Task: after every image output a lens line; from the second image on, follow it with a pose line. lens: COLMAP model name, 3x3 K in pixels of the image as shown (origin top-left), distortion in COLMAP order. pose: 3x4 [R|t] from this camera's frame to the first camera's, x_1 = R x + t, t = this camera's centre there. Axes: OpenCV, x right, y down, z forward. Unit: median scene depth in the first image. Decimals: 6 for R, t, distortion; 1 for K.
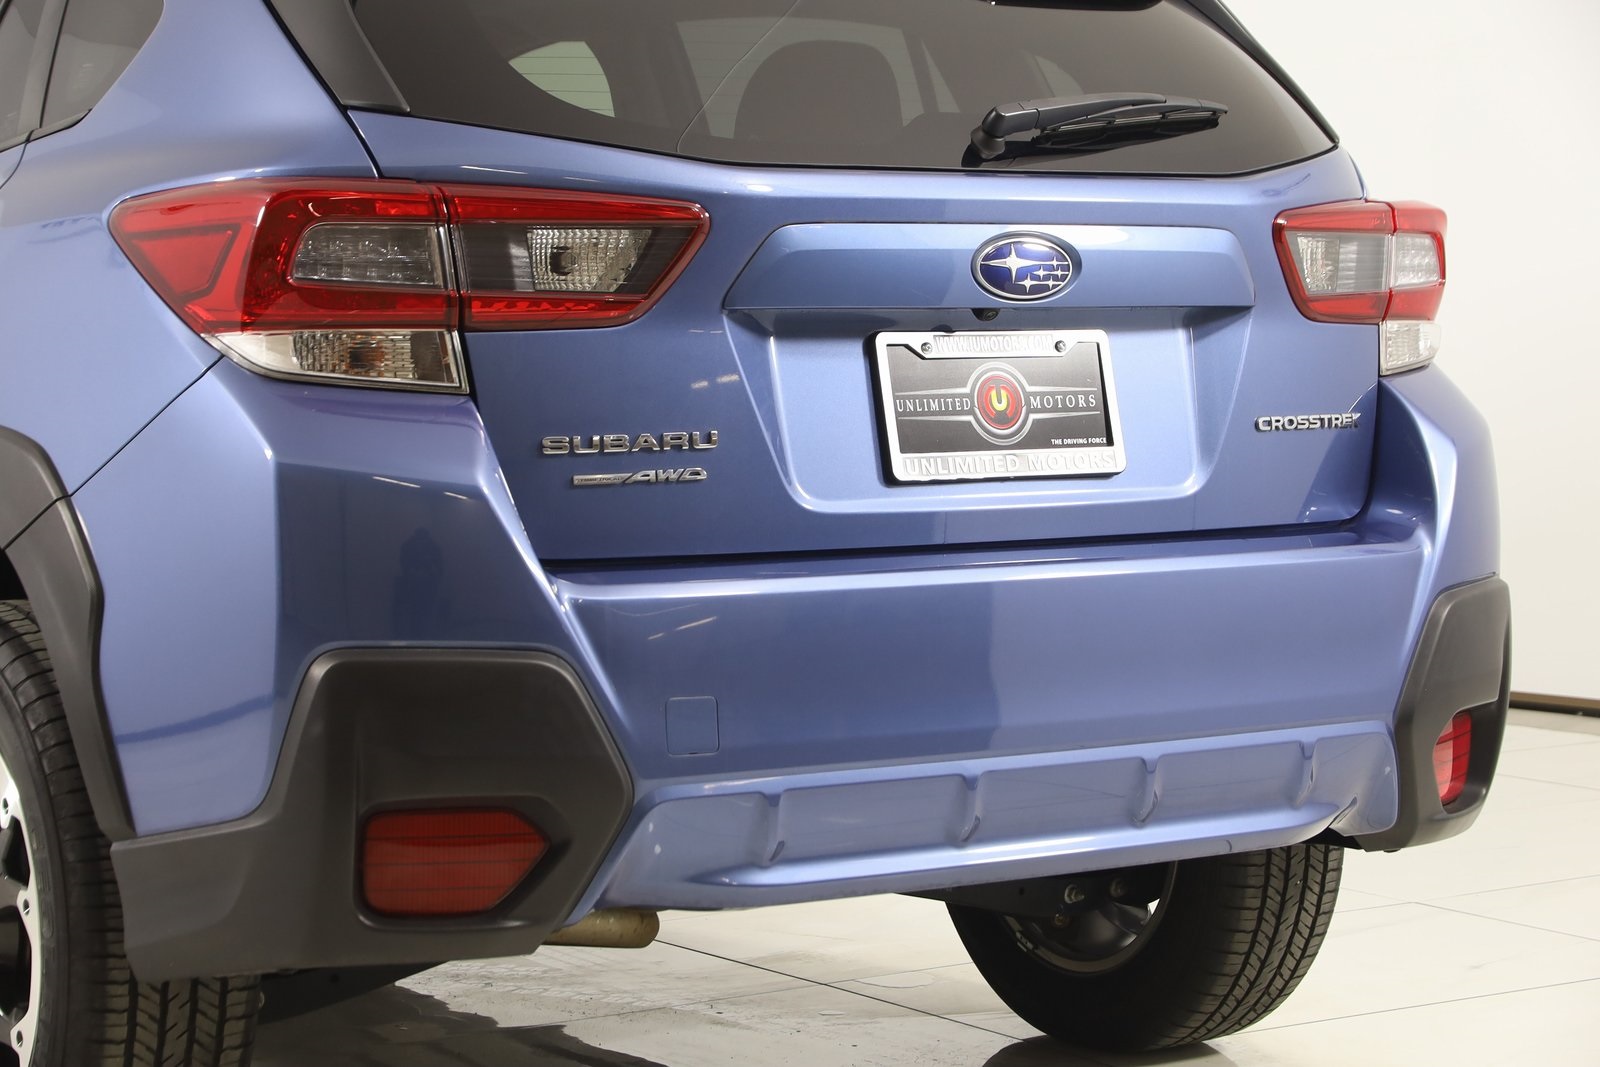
lens RADIAL K [[3478.4, 0, 800.0], [0, 3478.4, 533.5], [0, 0, 1]] dist [0.177069, 0.040709]
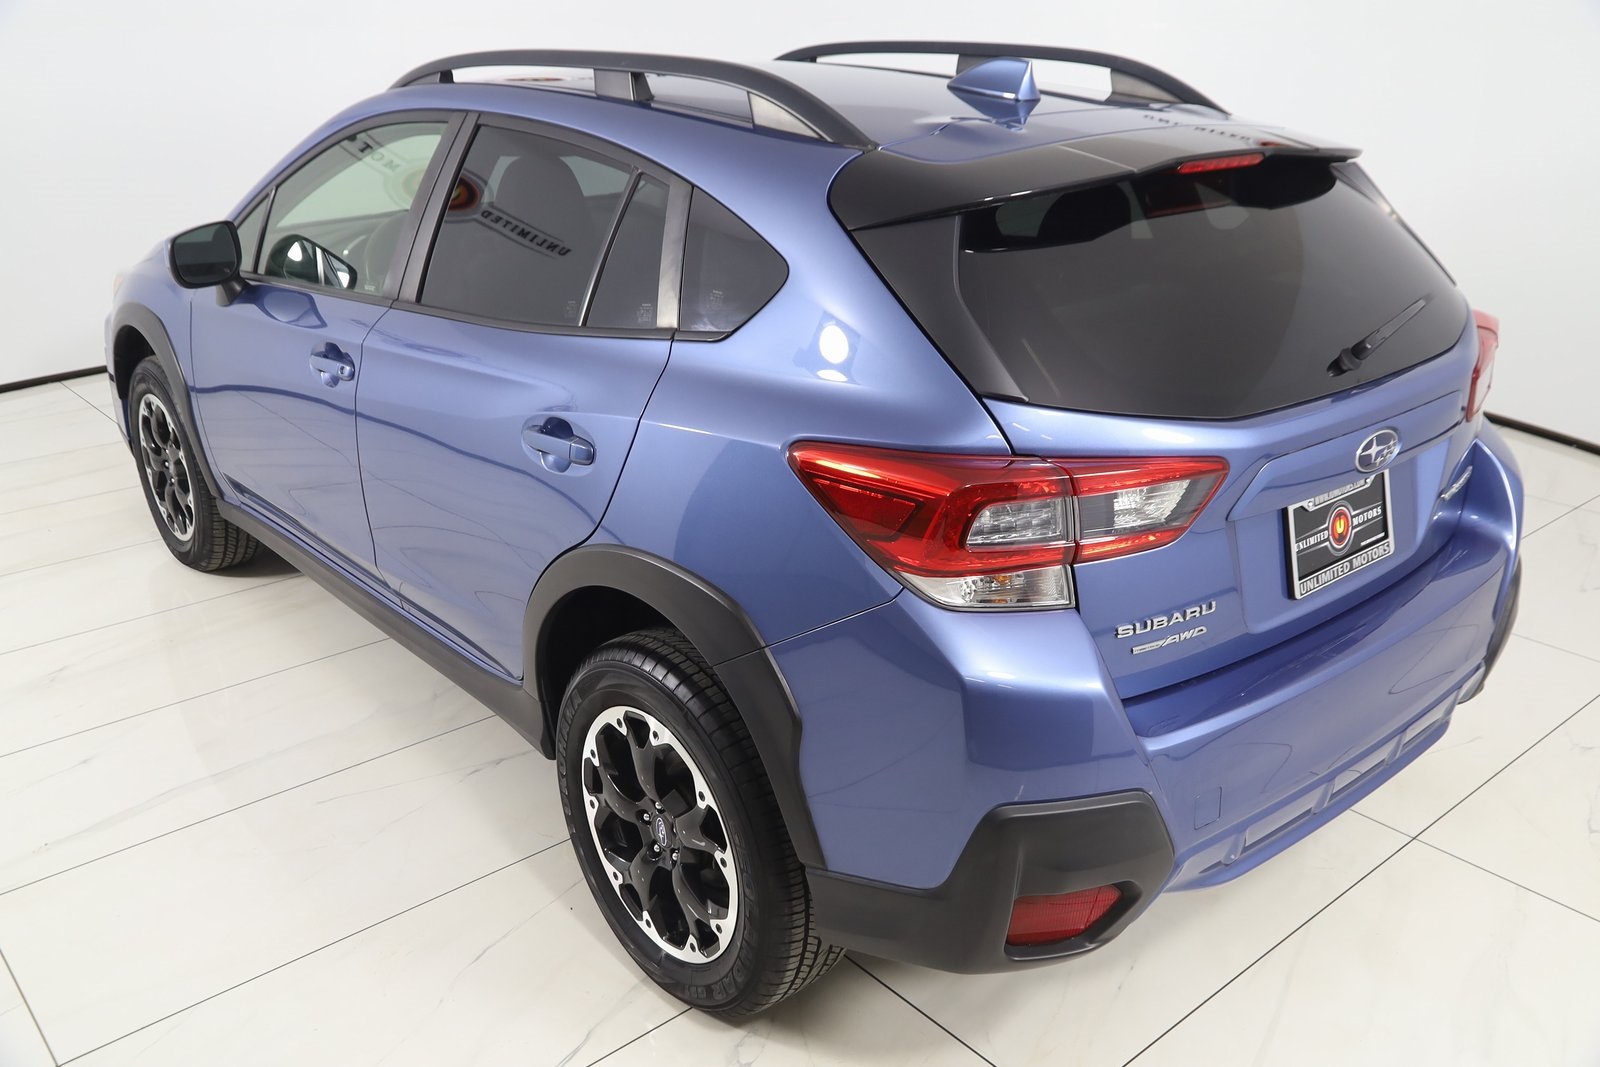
lens RADIAL K [[1369.1, 0, 800.0], [0, 1369.1, 533.5], [0, 0, 1]] dist [-0.038186, 0.100778]
pose [[0.993906, -0.038998, 0.103099, -0.250470], [0.006026, 0.953147, 0.302449, -0.226784], [-0.110063, -0.299985, 0.947573, 0.471899]]
